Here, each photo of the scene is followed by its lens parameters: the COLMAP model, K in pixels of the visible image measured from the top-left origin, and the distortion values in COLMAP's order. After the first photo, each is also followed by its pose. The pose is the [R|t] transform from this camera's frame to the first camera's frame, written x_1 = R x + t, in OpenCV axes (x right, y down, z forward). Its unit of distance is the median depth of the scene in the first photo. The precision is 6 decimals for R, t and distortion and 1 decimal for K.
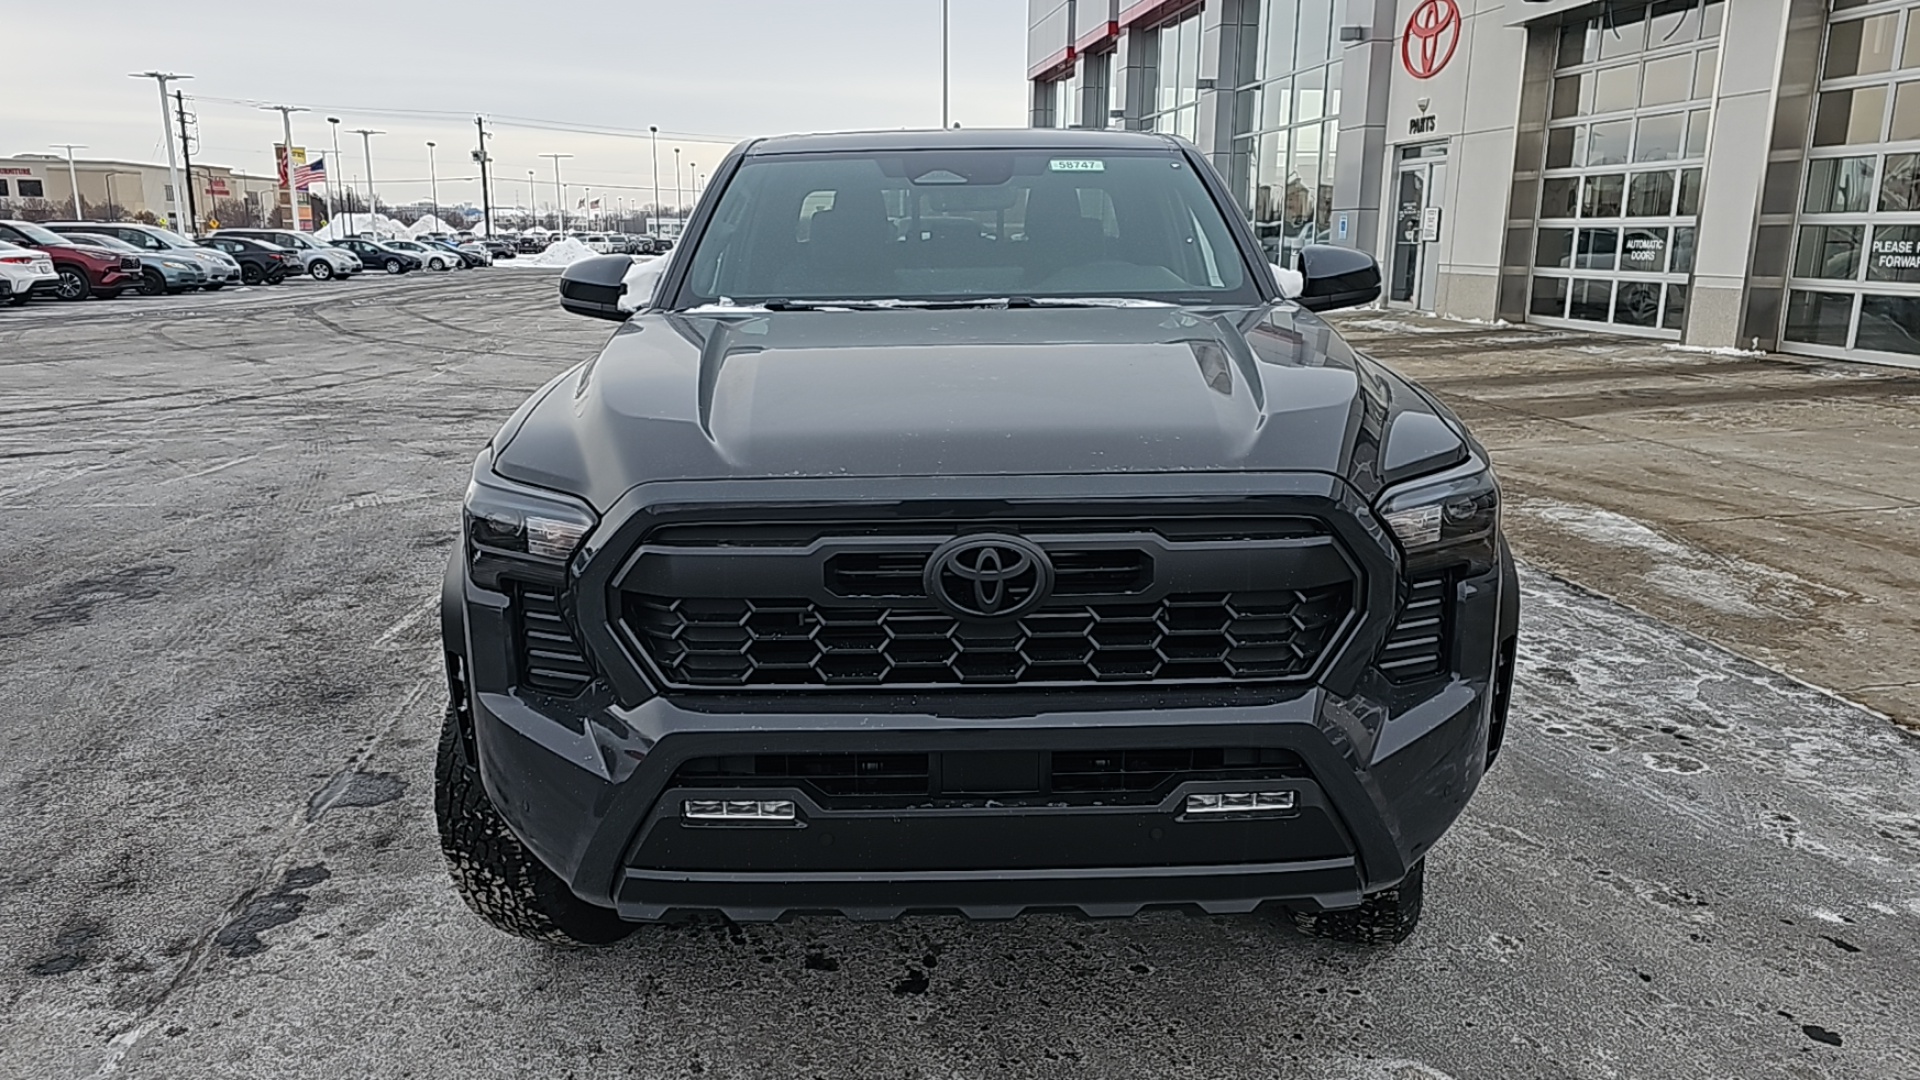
lens RADIAL K [[1368.2, 0, 962.6], [0, 1368.2, 541.6], [0, 0, 1]] dist [0.069013, -0.046044]
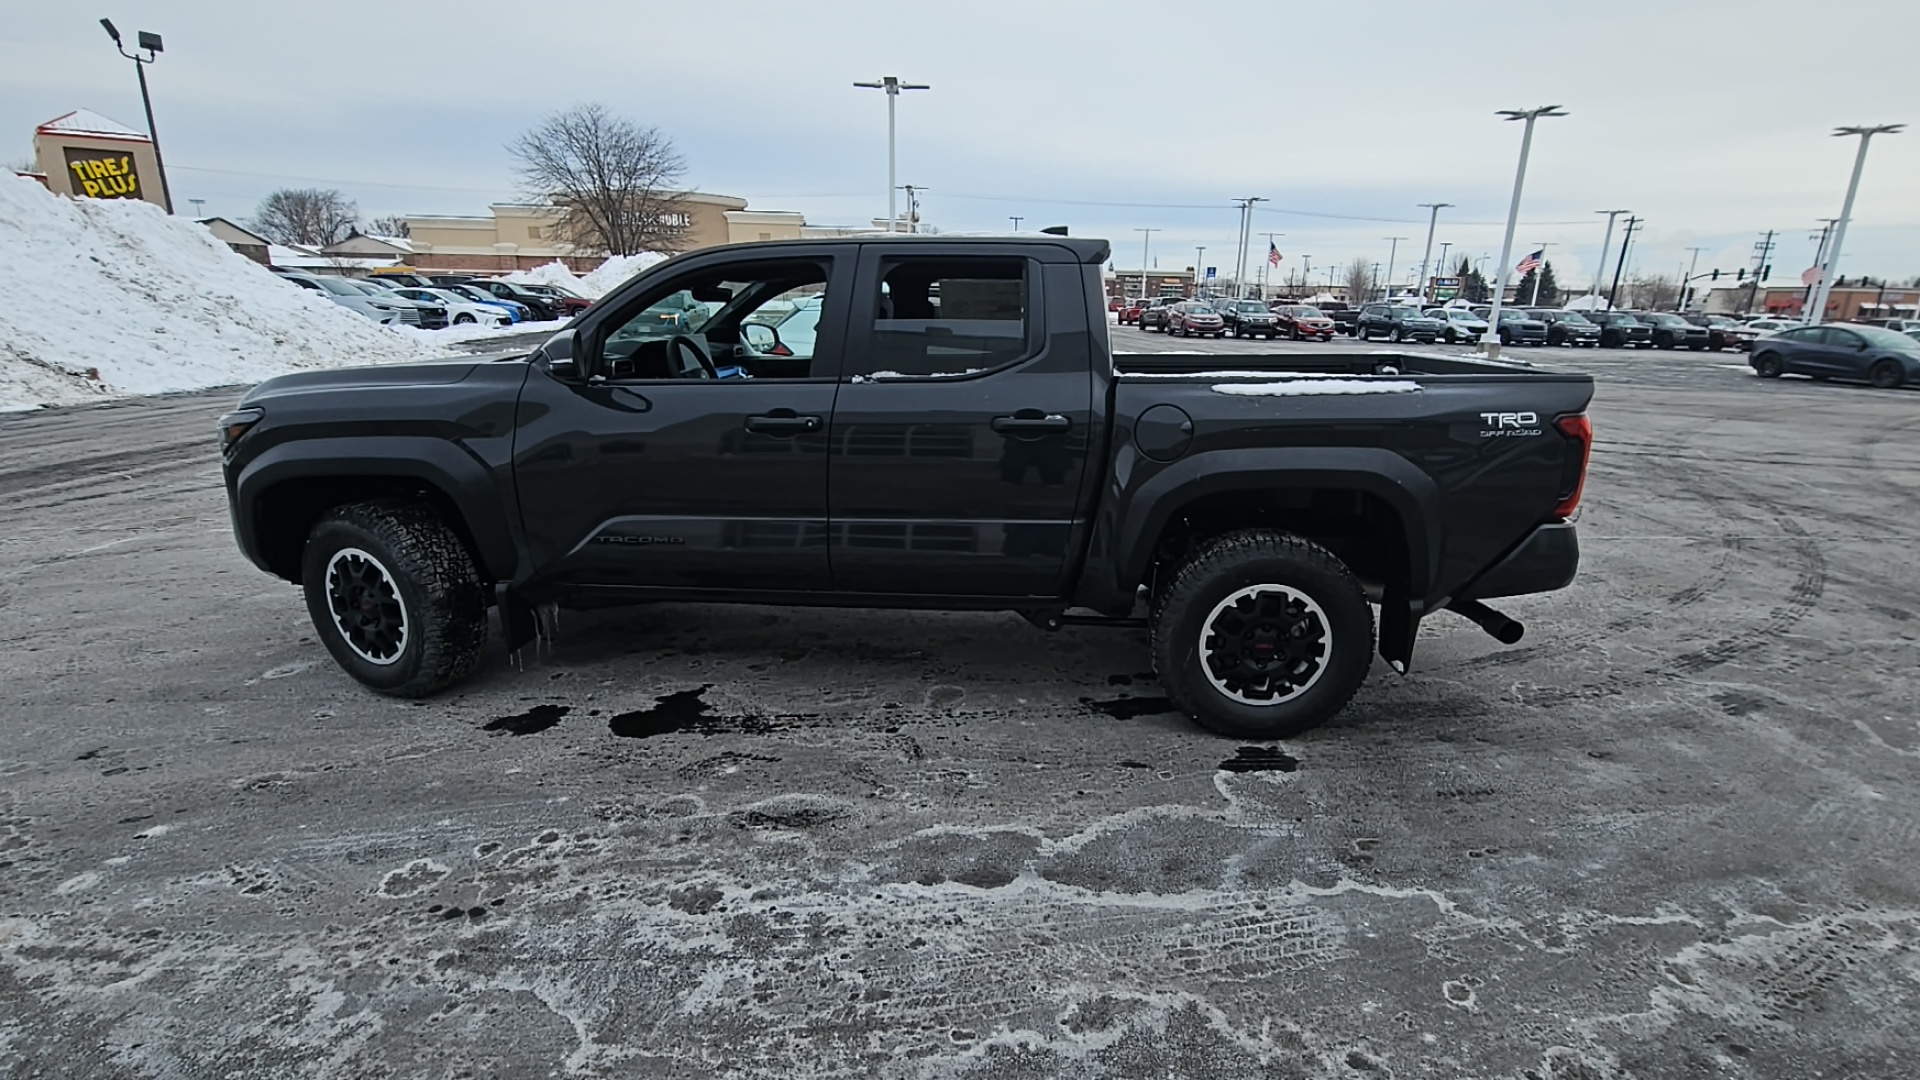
lens RADIAL K [[852.1, 0, 979.9], [0, 852.1, 538.9], [0, 0, 1]] dist [0.008129, -0.005796]
pose [[-0.078313, 0.269733, -0.959746, 0.930216], [-0.239654, 0.929378, 0.280753, -0.305526], [0.967695, 0.251994, -0.008140, 1.247138]]
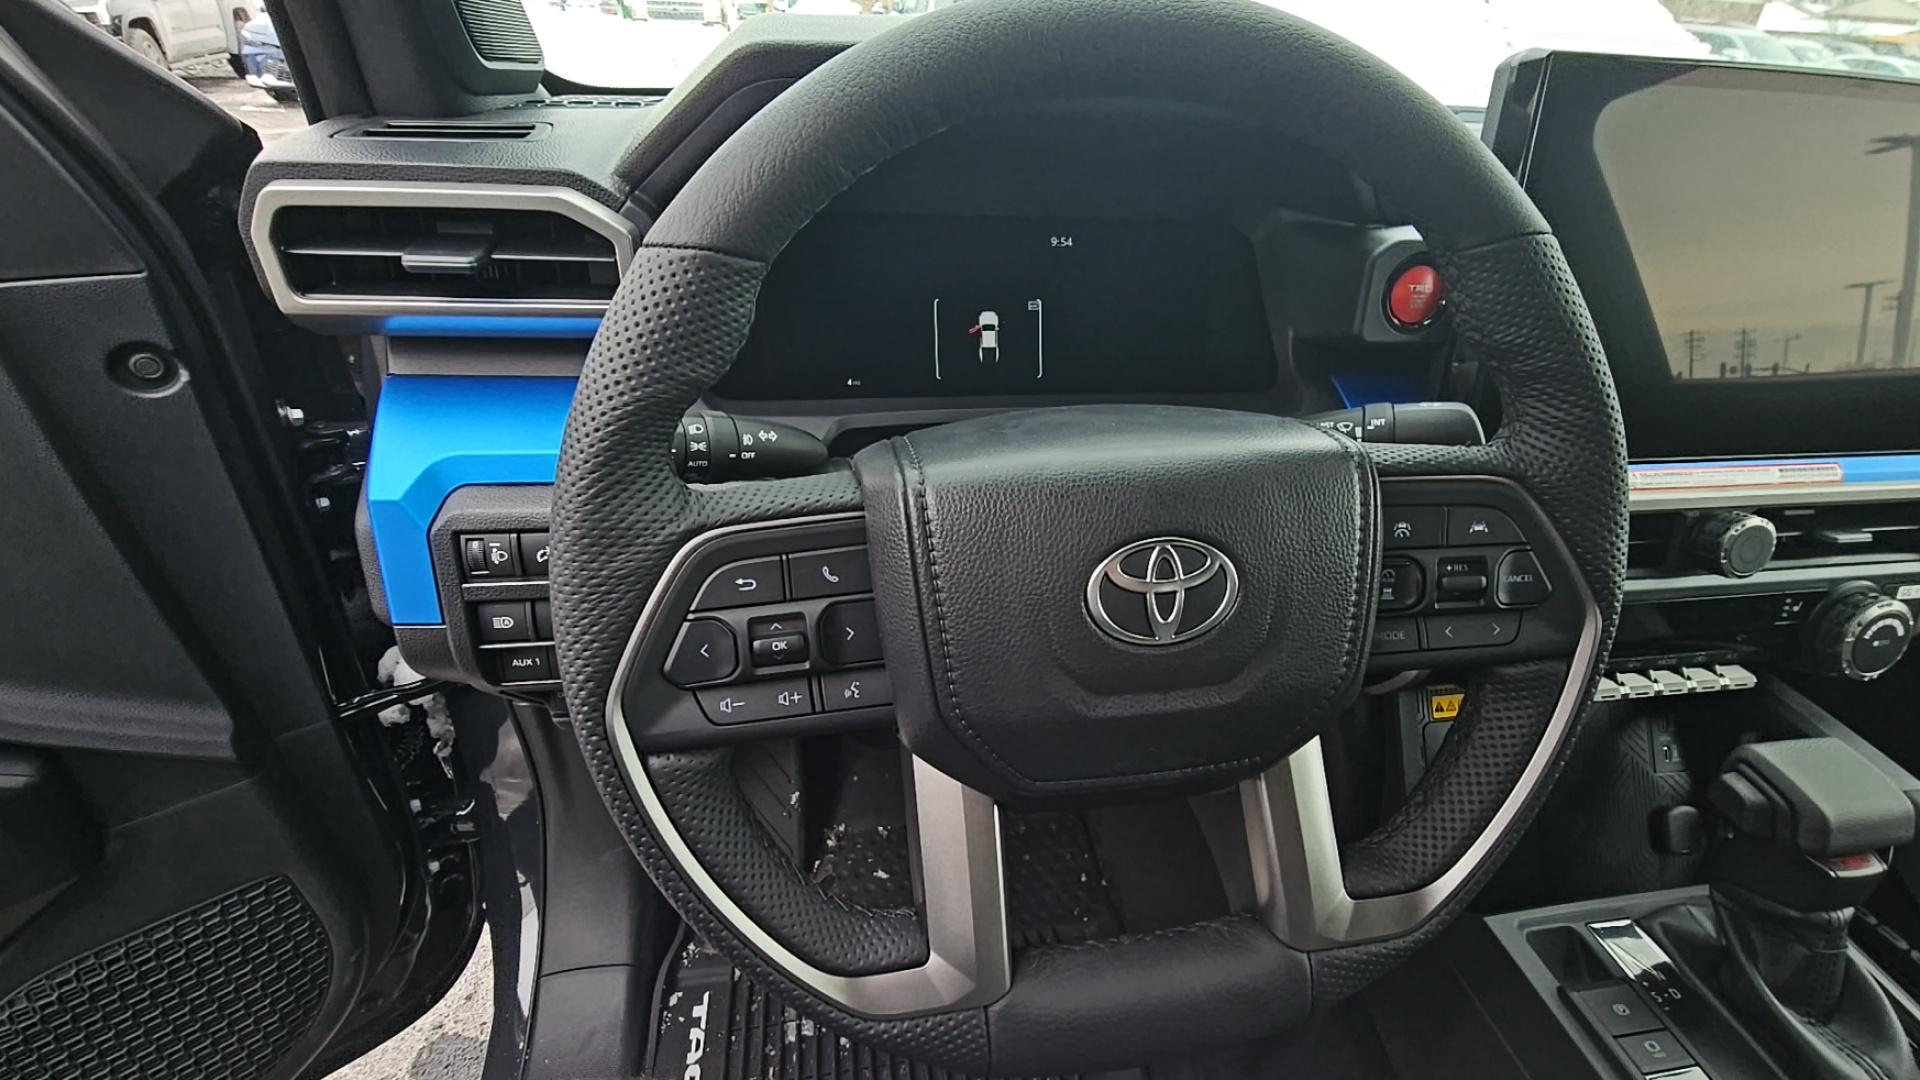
lens RADIAL K [[852.1, 0, 985.5], [0, 852.1, 542.8], [0, 0, 1]] dist [0.008129, -0.005796]
pose [[-0.986887, 0.045565, -0.154846, 0.158781], [-0.076549, 0.712463, 0.697522, -0.197140], [0.142104, 0.700229, -0.699633, 0.988452]]
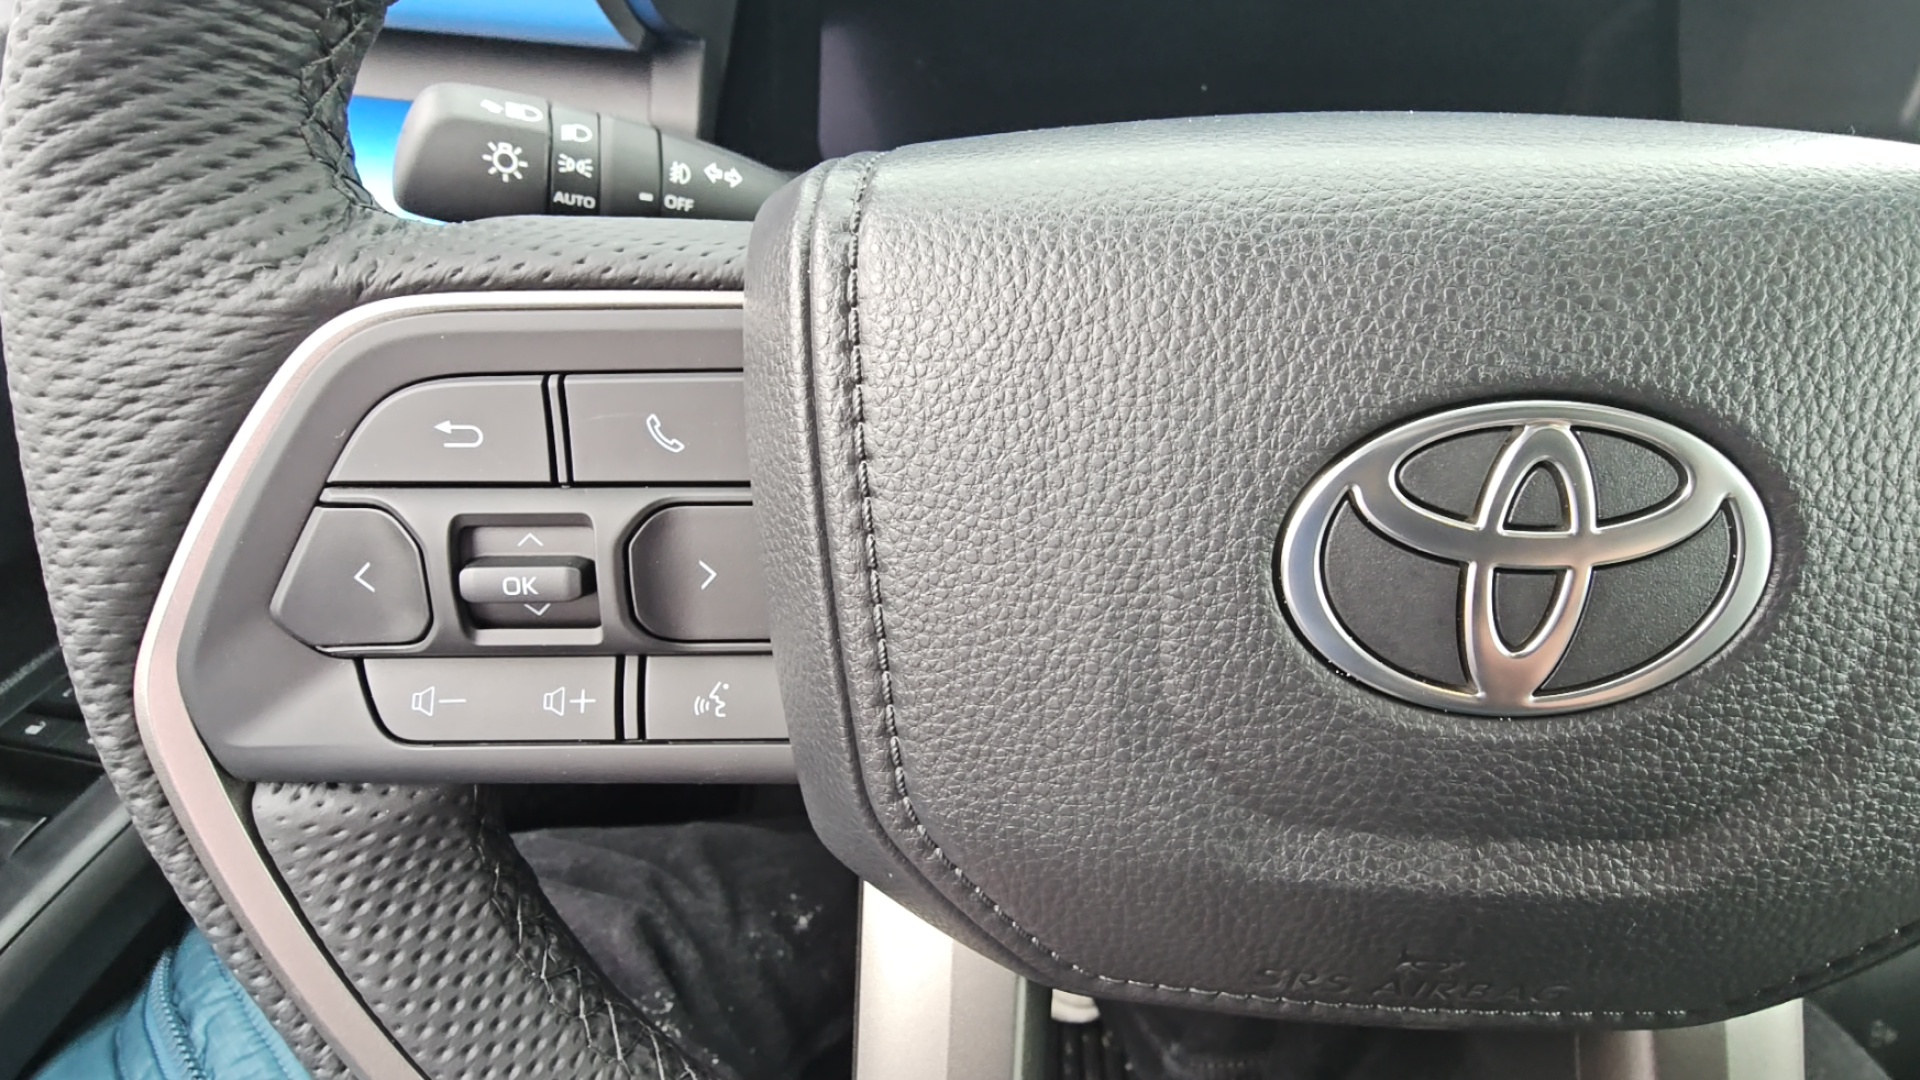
lens RADIAL K [[852.1, 0, 977.9], [0, 852.1, 537.8], [0, 0, 1]] dist [0.008129, -0.005796]
pose [[-0.997551, -0.053337, 0.045257, 0.146032], [-0.000177, 0.648915, 0.760861, -0.160218], [-0.069949, 0.758989, -0.647335, 0.955846]]
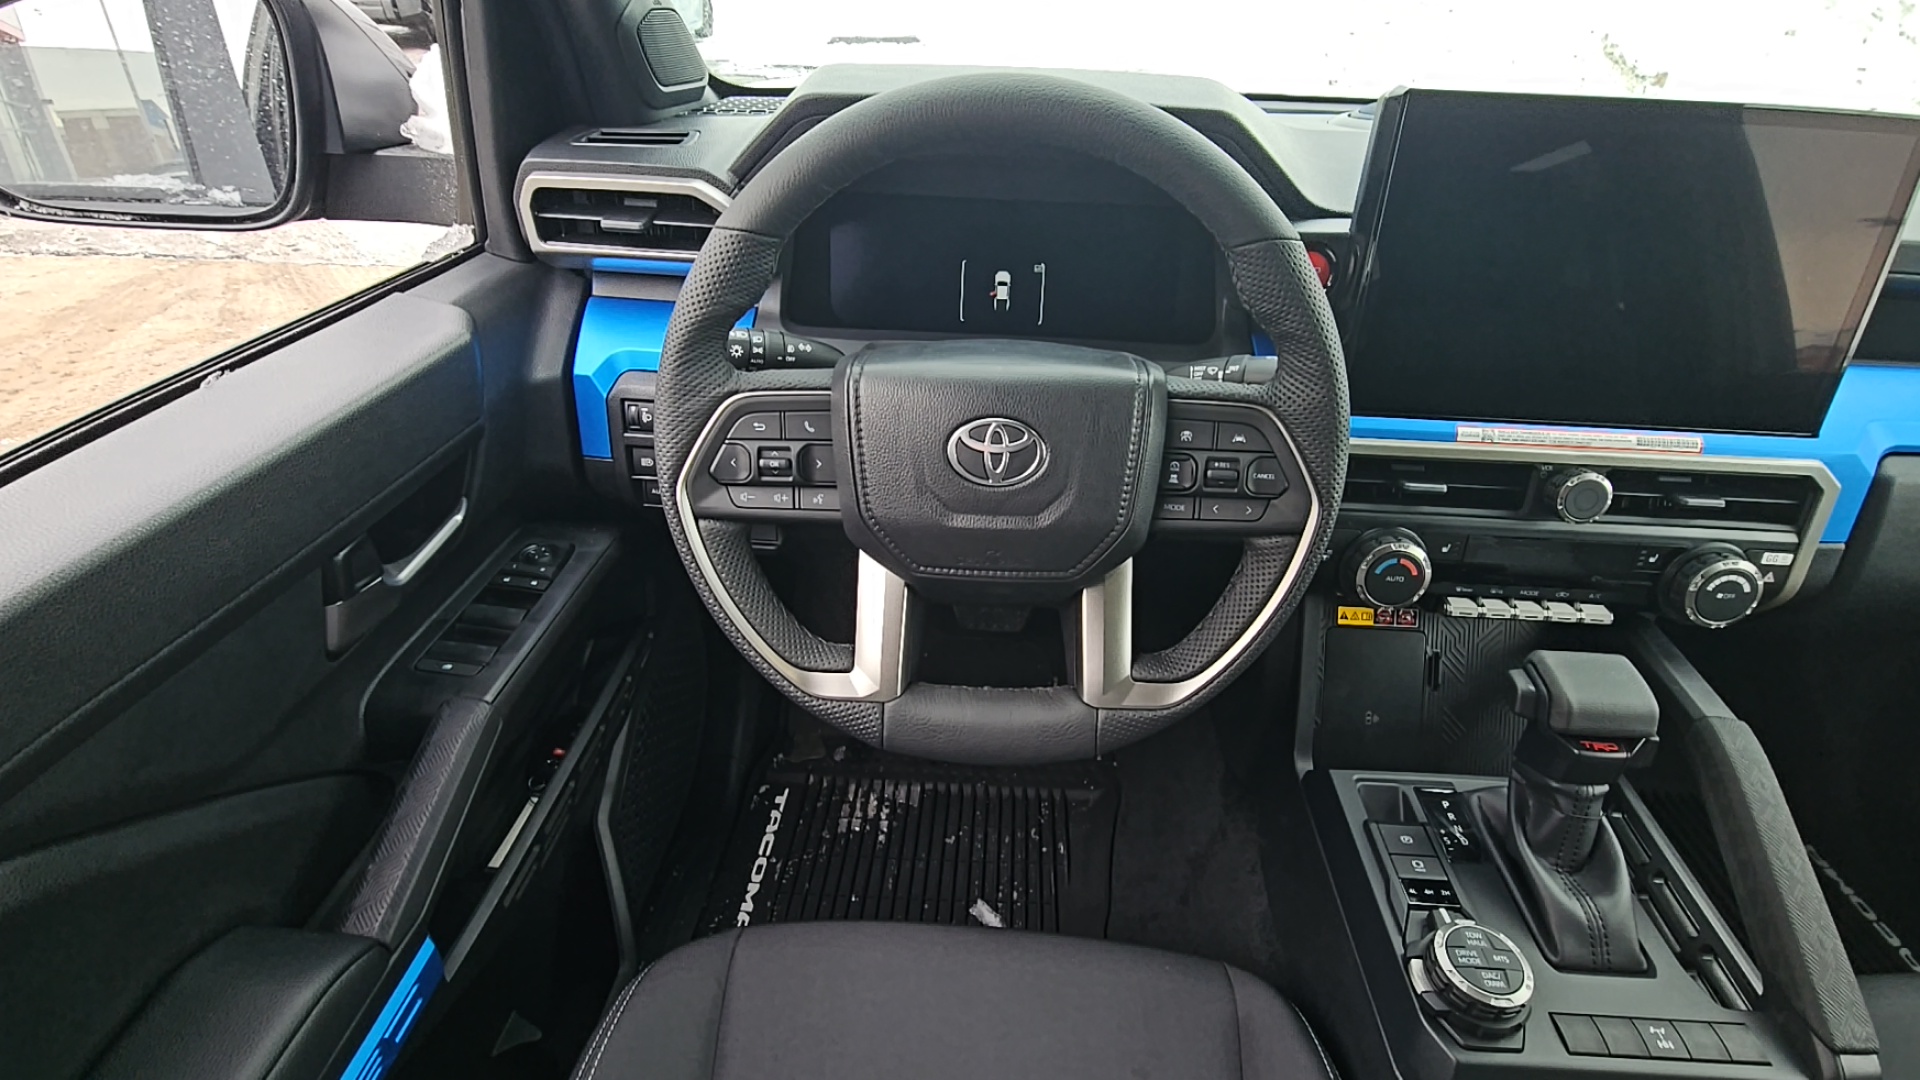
lens RADIAL K [[852.1, 0, 987.1], [0, 852.1, 538.7], [0, 0, 1]] dist [0.008129, -0.005796]
pose [[-0.998106, -0.052263, 0.032462, 0.126360], [-0.011220, 0.673410, 0.739184, -0.227166], [-0.060492, 0.737420, -0.672721, 1.036031]]
